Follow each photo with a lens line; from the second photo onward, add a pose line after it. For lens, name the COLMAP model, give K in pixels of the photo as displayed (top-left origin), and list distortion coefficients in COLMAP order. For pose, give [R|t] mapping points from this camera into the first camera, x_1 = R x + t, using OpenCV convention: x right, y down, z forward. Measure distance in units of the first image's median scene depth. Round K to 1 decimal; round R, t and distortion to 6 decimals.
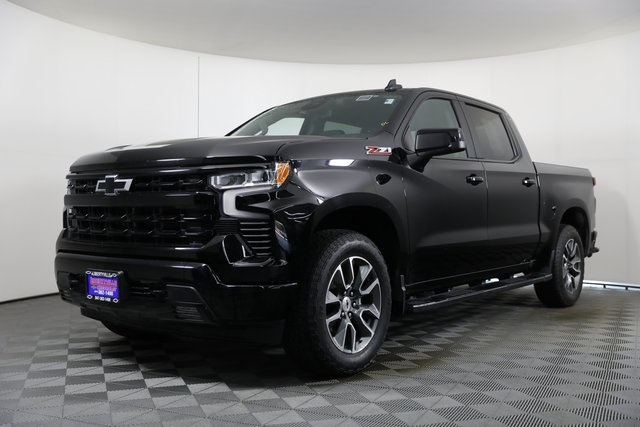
lens RADIAL K [[665.3, 0, 318.4], [0, 665.3, 212.8], [0, 0, 1]] dist [0.019507, 0.000000]
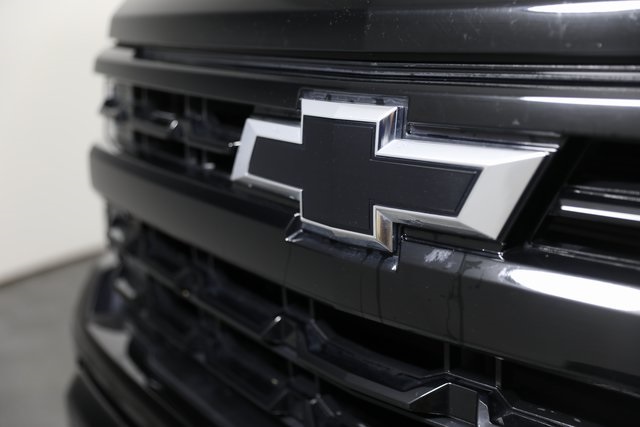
lens RADIAL K [[828.5, 0, 320.0], [0, 828.5, 214.2], [0, 0, 1]] dist [0.081725, 0.000000]
pose [[0.983022, 0.056315, -0.174631, -0.271405], [-0.022981, 0.982030, 0.187321, -0.062292], [0.182042, -0.180128, 0.966651, 0.787680]]
